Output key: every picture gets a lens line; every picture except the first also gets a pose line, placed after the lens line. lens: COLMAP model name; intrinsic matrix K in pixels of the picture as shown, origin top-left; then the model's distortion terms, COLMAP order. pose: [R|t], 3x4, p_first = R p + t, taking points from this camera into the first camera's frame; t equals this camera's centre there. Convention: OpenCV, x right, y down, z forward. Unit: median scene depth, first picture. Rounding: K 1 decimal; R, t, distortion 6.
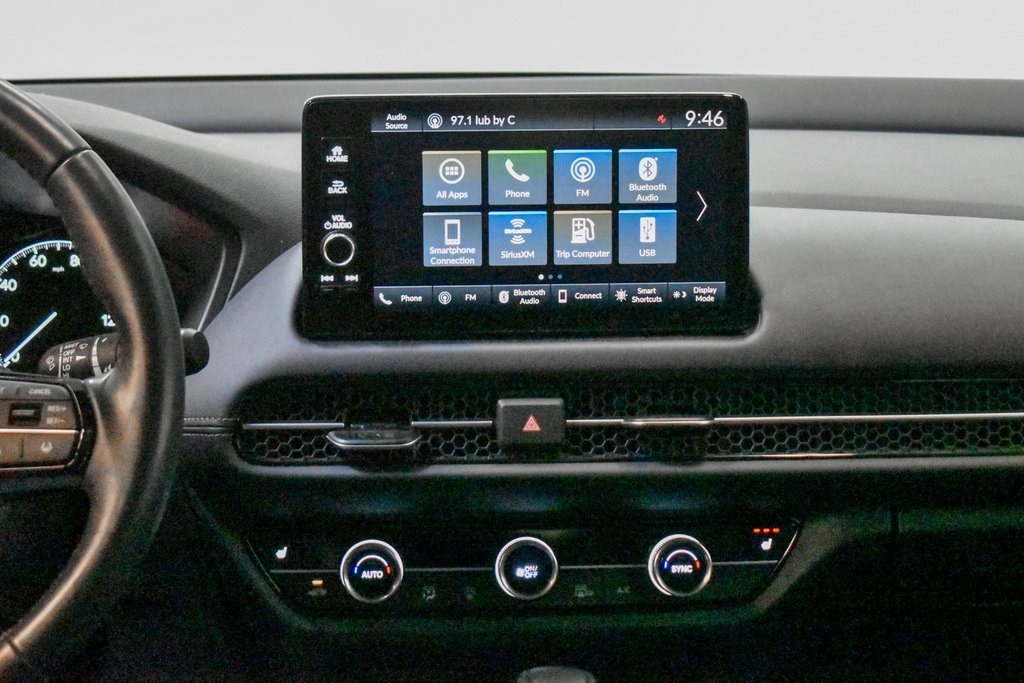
lens RADIAL K [[2031.5, 0, 512.6], [0, 2031.5, 341.7], [0, 0, 1]] dist [-0.024201, 0.000000]
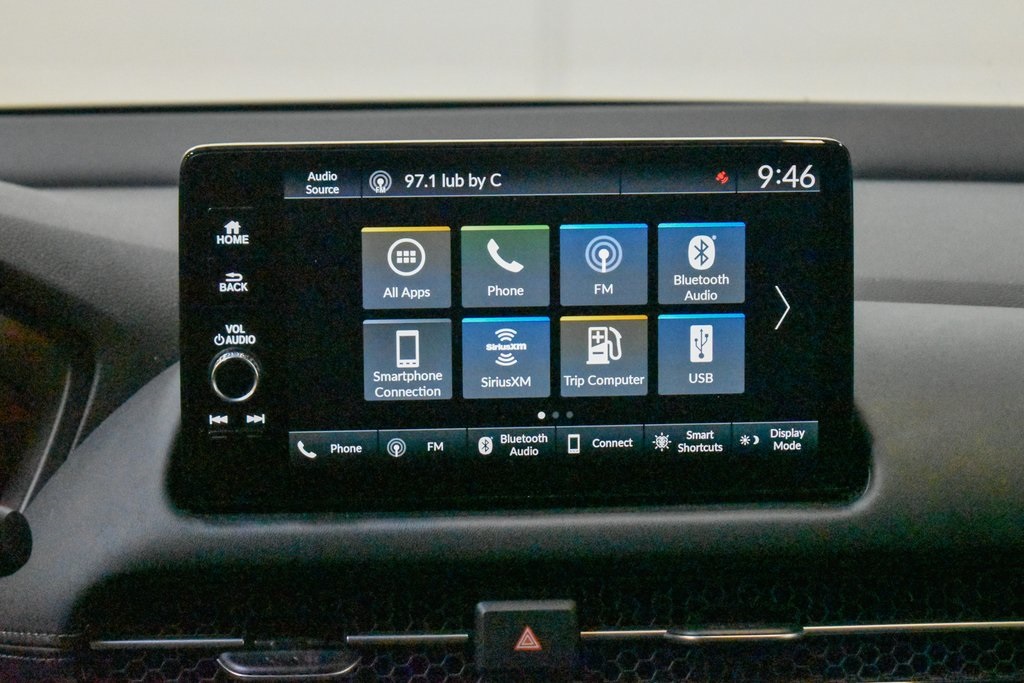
lens RADIAL K [[2404.0, 0, 509.1], [0, 2404.0, 339.9], [0, 0, 1]] dist [-0.026225, 0.000000]
pose [[0.999949, -0.002881, 0.009680, -0.004061], [0.003091, 0.999758, -0.021768, -0.039596], [-0.009615, 0.021797, 0.999716, 0.215196]]
